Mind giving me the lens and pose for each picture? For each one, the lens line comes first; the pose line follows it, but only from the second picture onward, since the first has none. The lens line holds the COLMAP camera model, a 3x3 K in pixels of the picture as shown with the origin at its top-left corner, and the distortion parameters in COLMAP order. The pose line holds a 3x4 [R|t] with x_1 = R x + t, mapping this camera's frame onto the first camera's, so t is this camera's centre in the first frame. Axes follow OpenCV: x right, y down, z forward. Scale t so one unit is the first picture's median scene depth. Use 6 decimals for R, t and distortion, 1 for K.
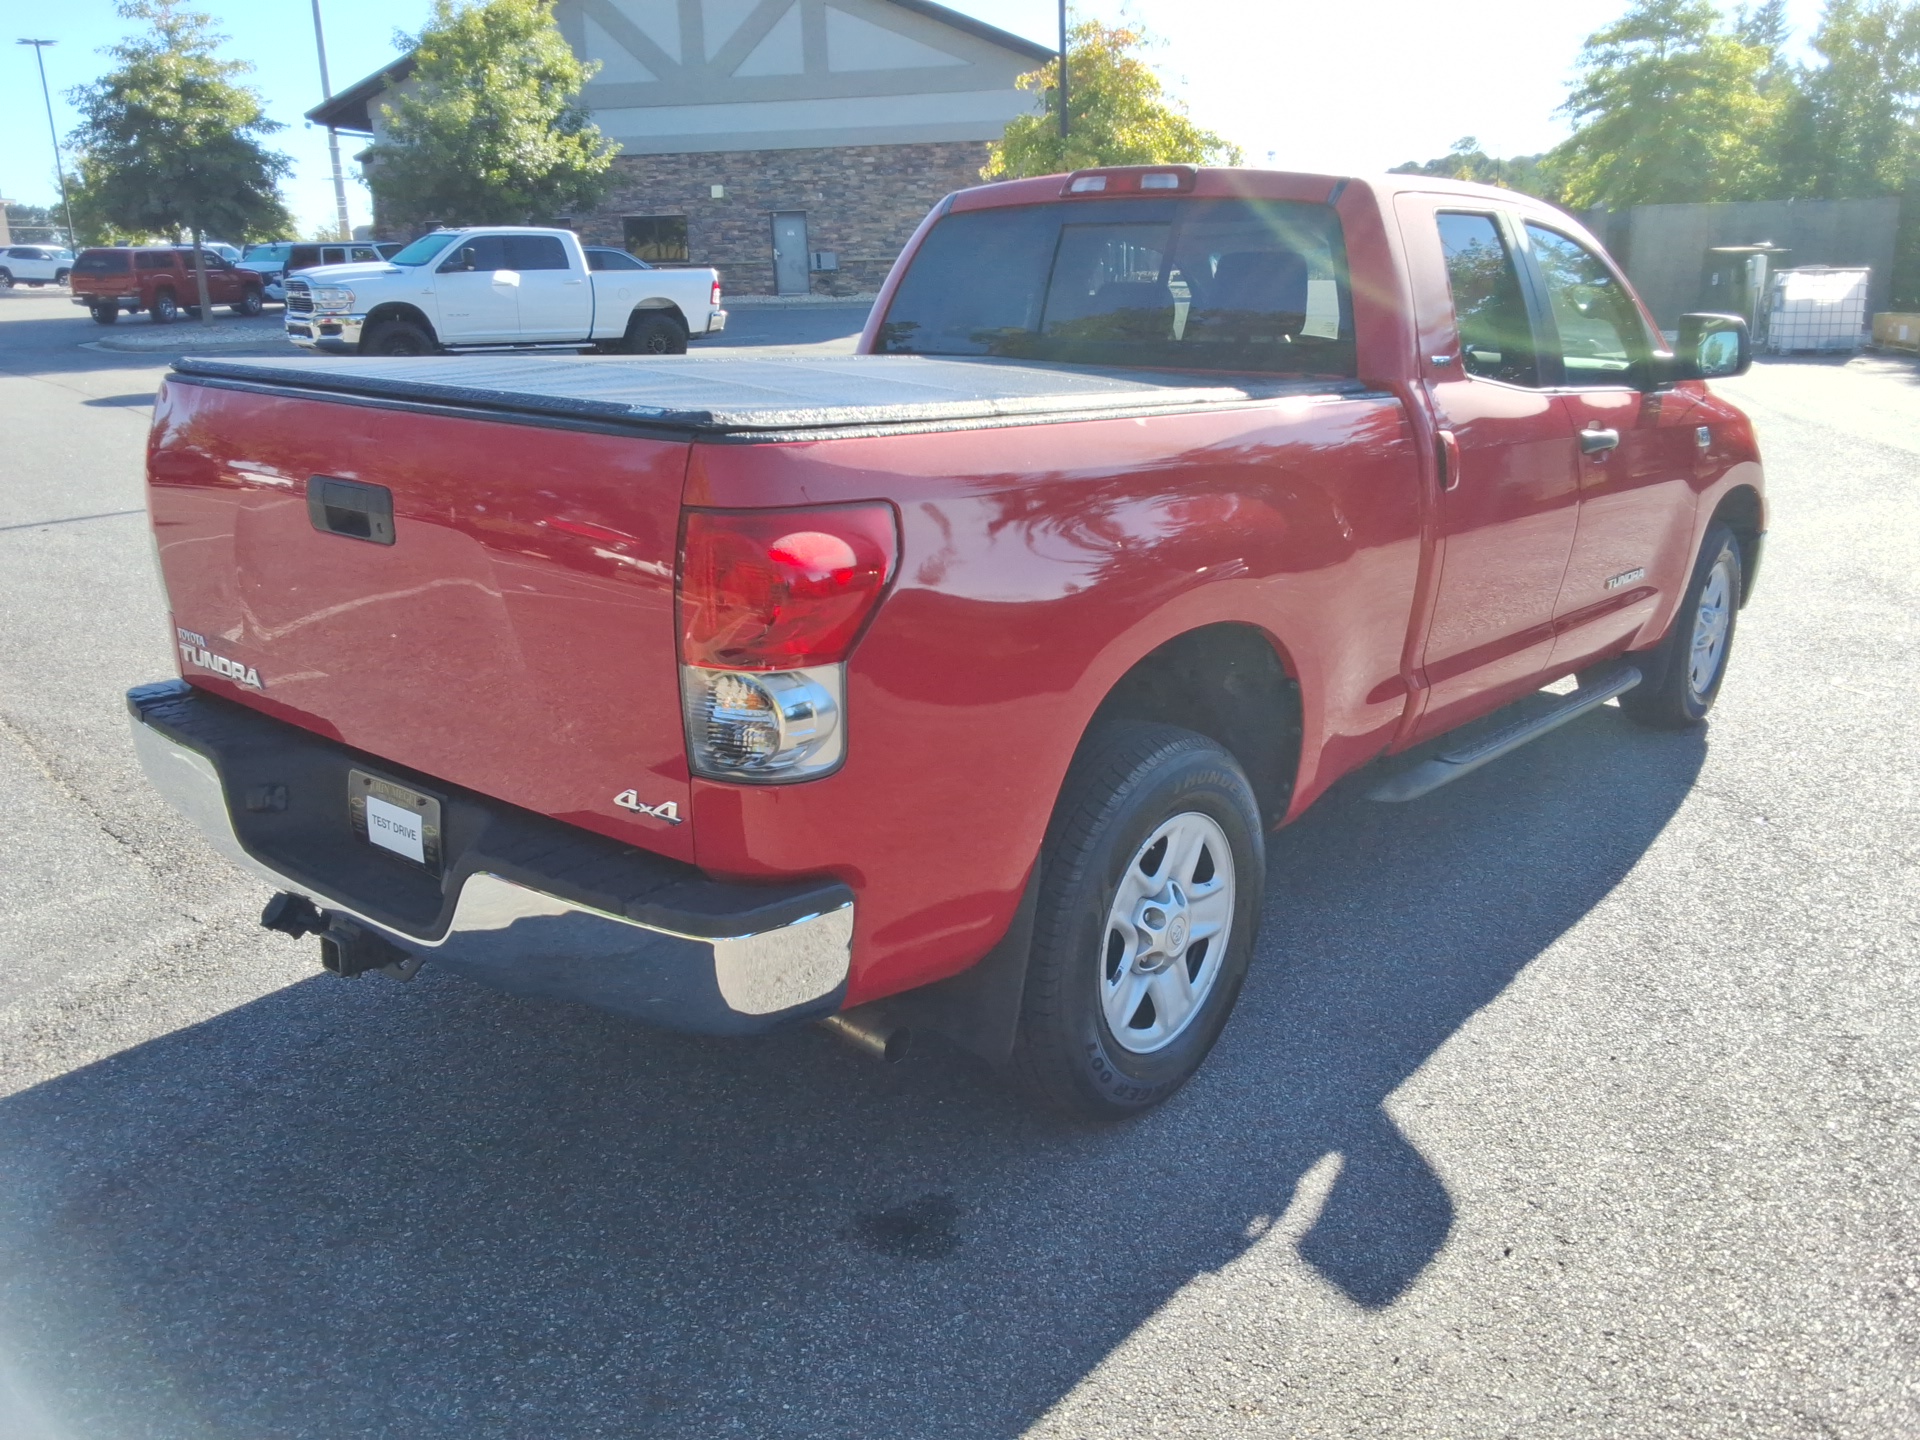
lens RADIAL K [[1565.1, 0, 961.5], [0, 1565.1, 690.7], [0, 0, 1]] dist [0.094107, -0.146971]
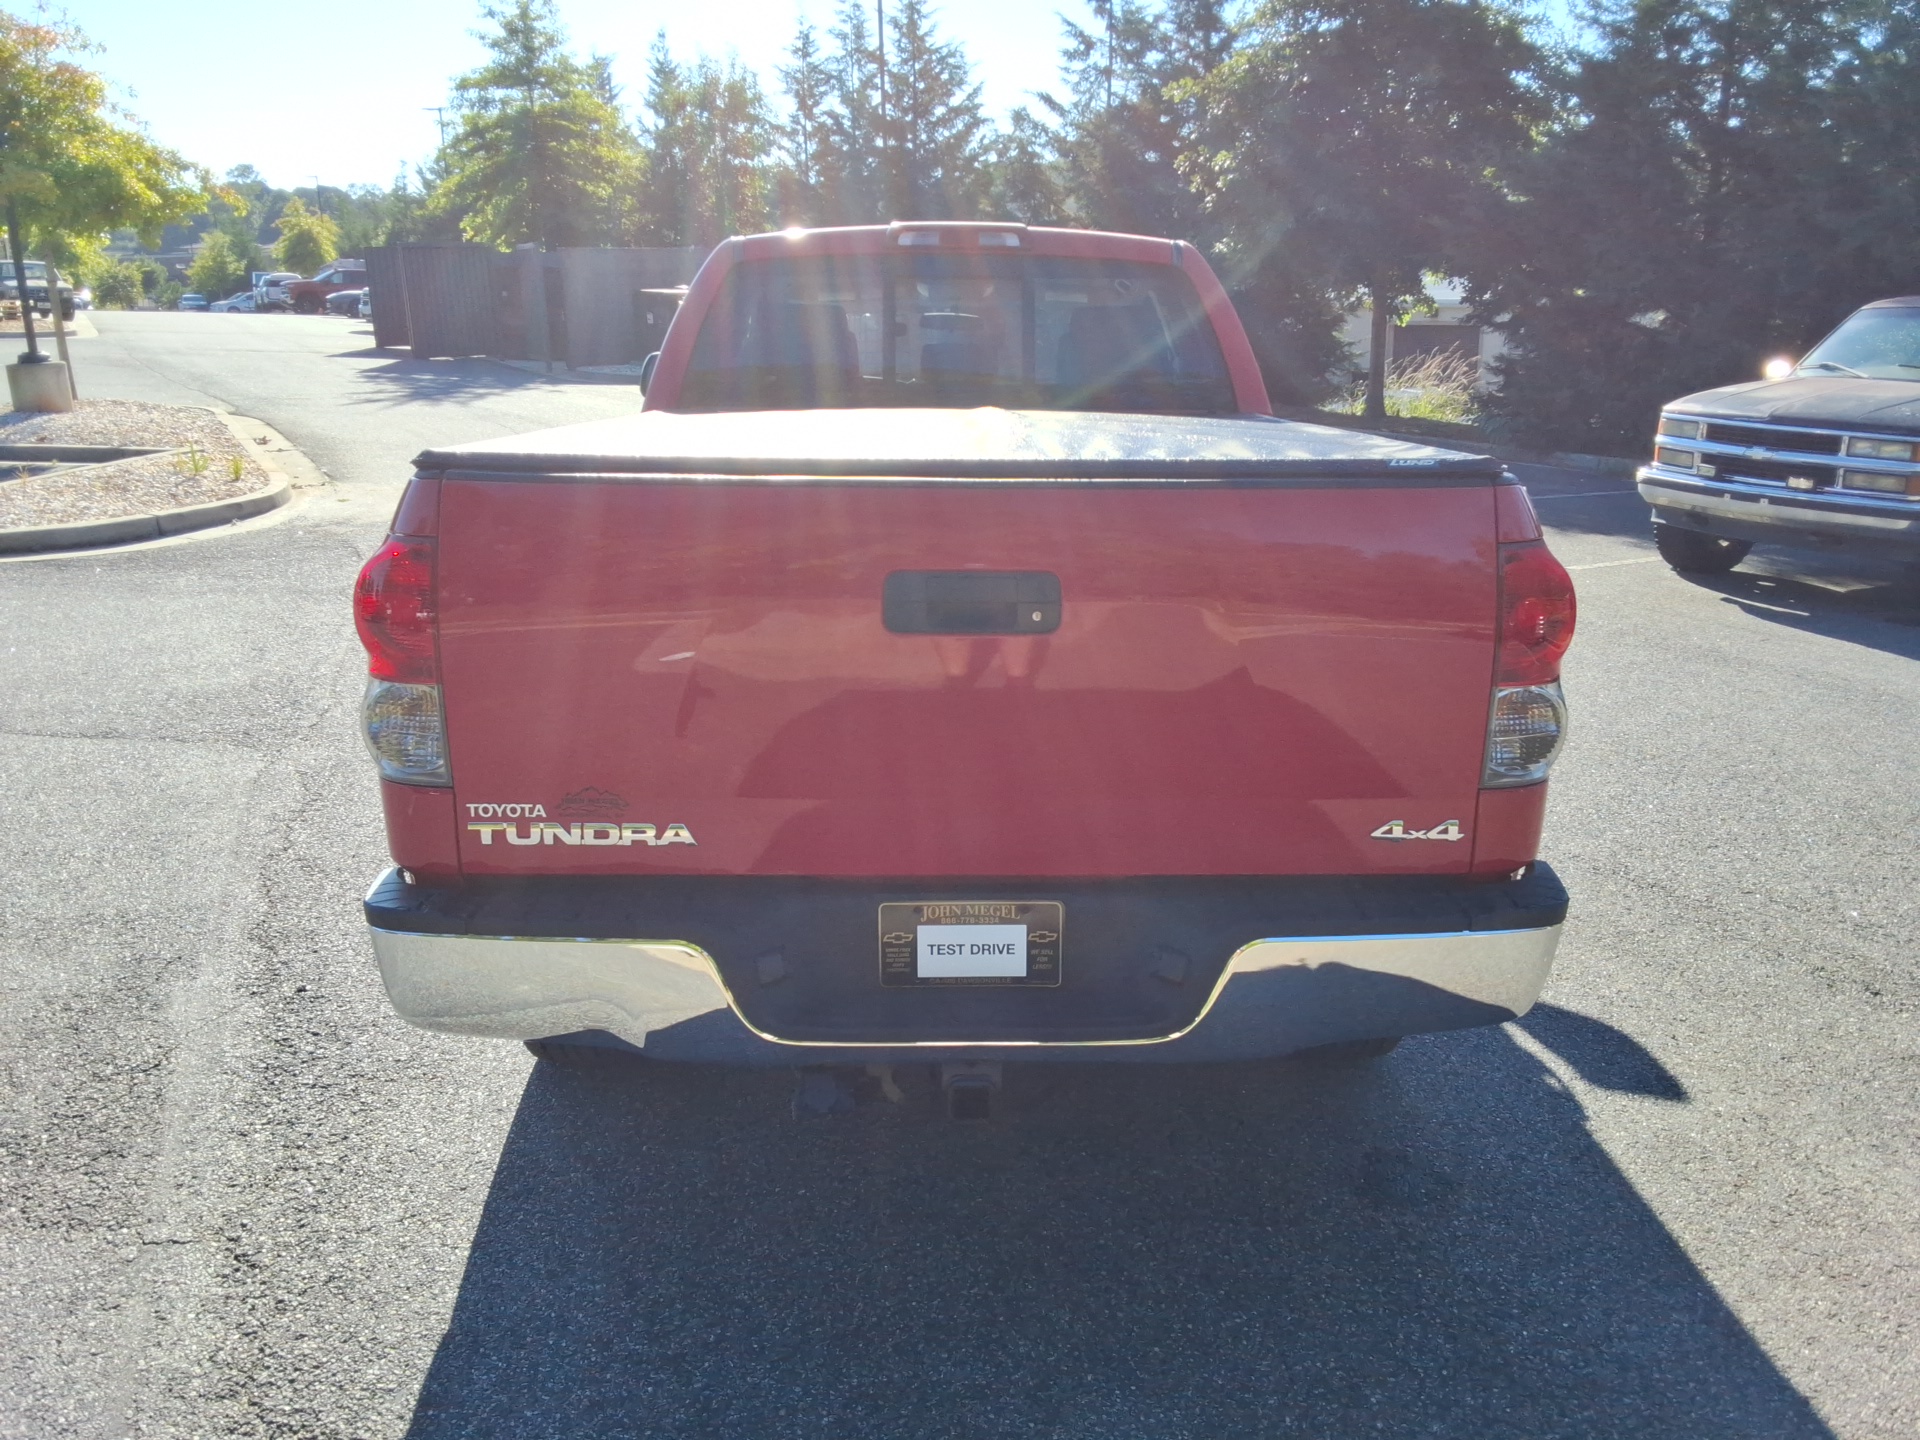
lens RADIAL K [[1565.1, 0, 993.3], [0, 1565.1, 697.3], [0, 0, 1]] dist [0.094107, -0.146971]
pose [[0.746046, -0.156682, 0.647199, -0.789731], [0.167098, 0.984875, 0.045811, -0.081591], [-0.644588, 0.073968, 0.760944, 0.266746]]
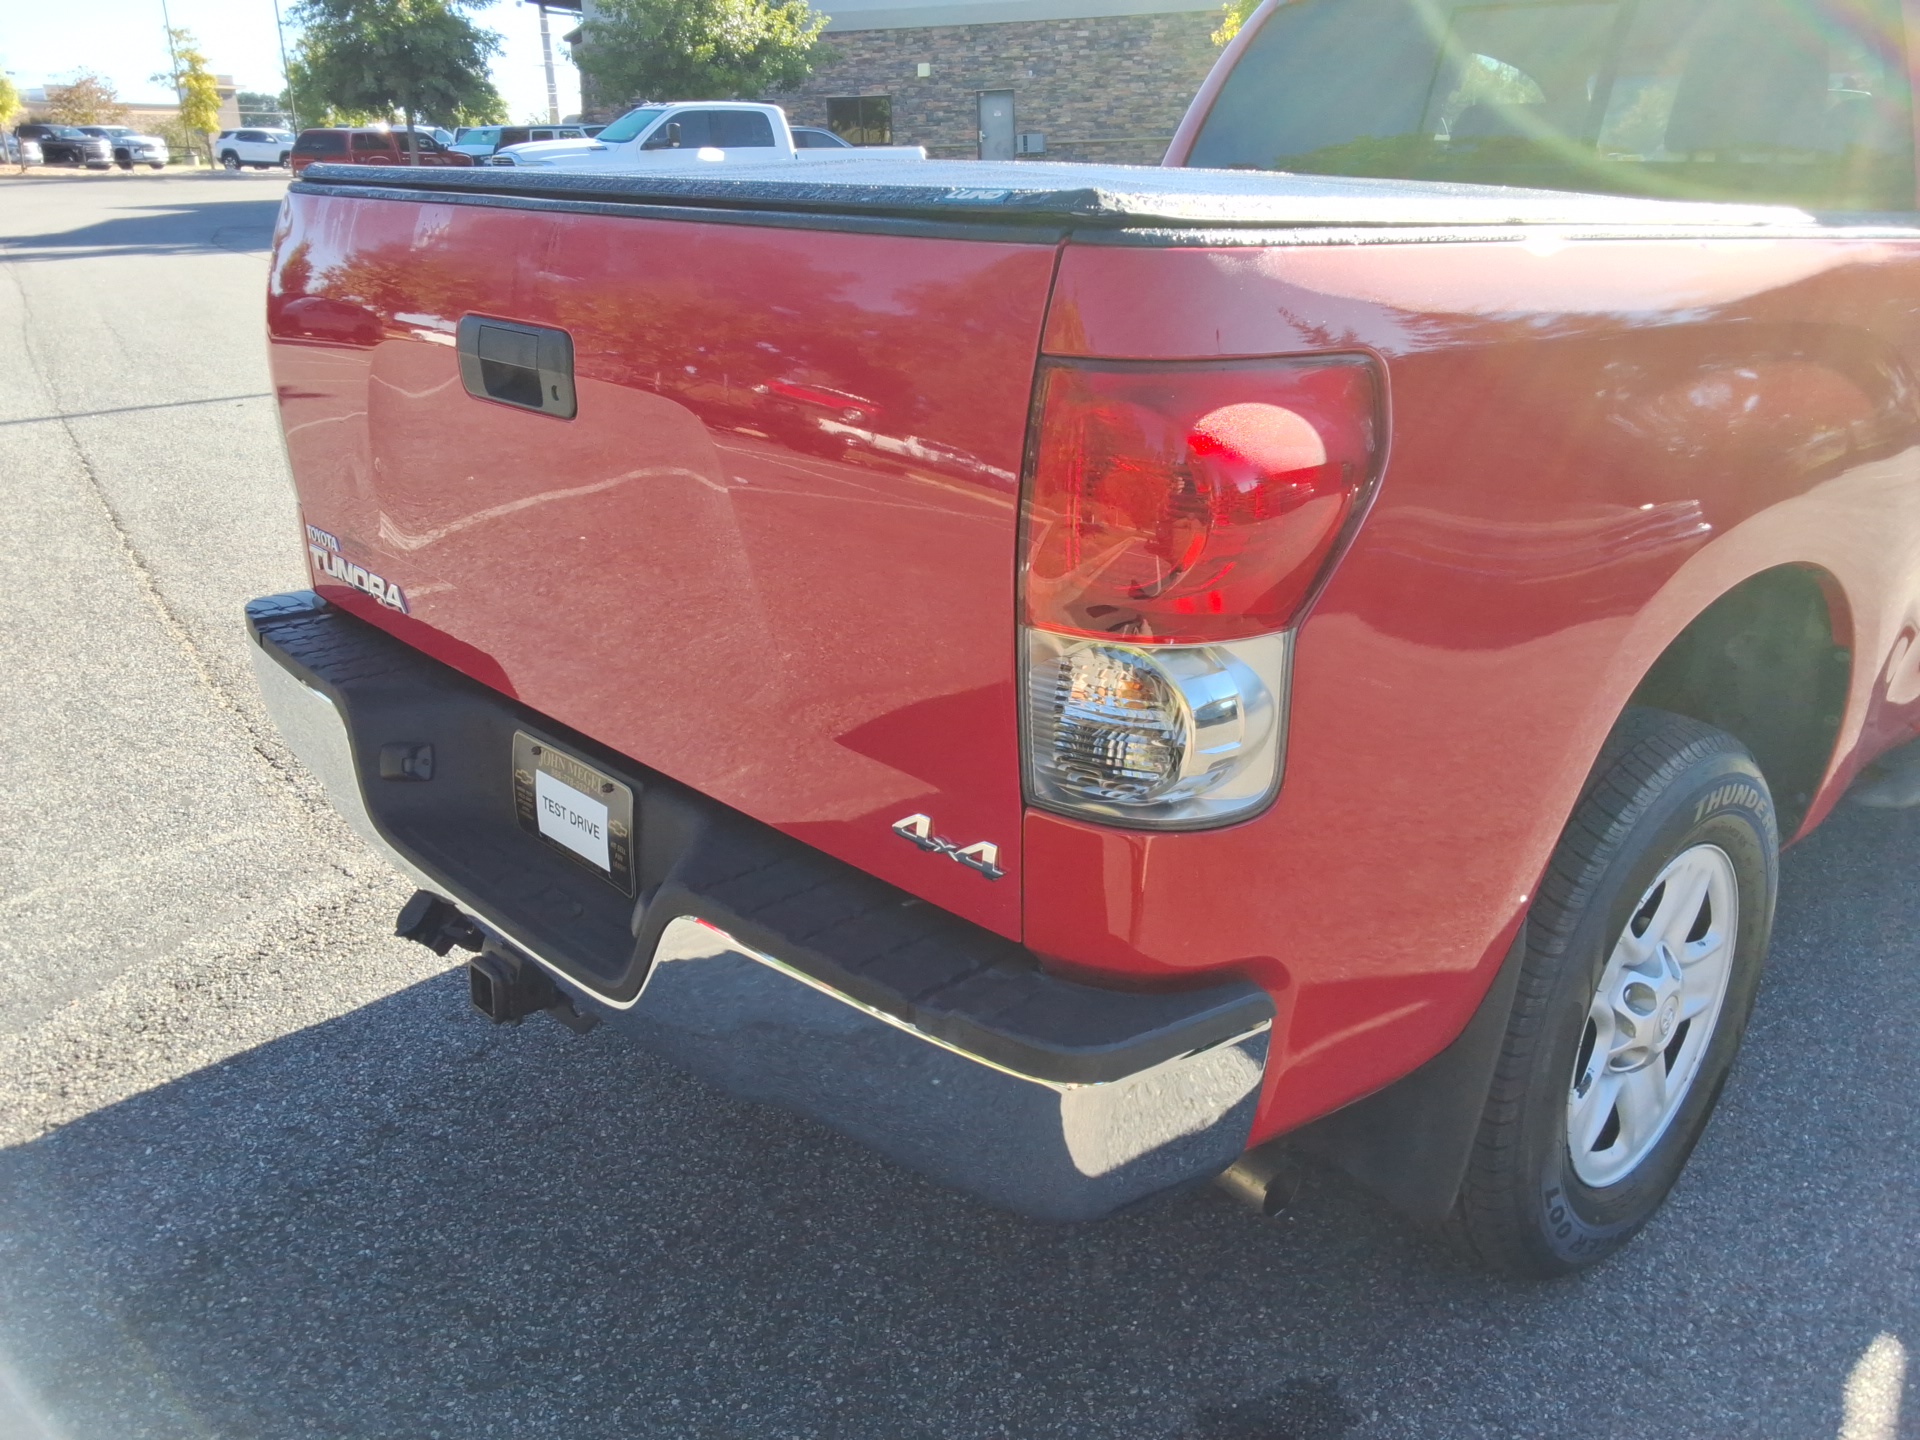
lens RADIAL K [[1565.1, 0, 952.8], [0, 1565.1, 695.8], [0, 0, 1]] dist [0.094107, -0.146971]
pose [[0.992142, 0.043744, -0.117219, -0.092353], [-0.035922, 0.997036, 0.068033, -0.020361], [0.119848, -0.063288, 0.990773, 0.277858]]
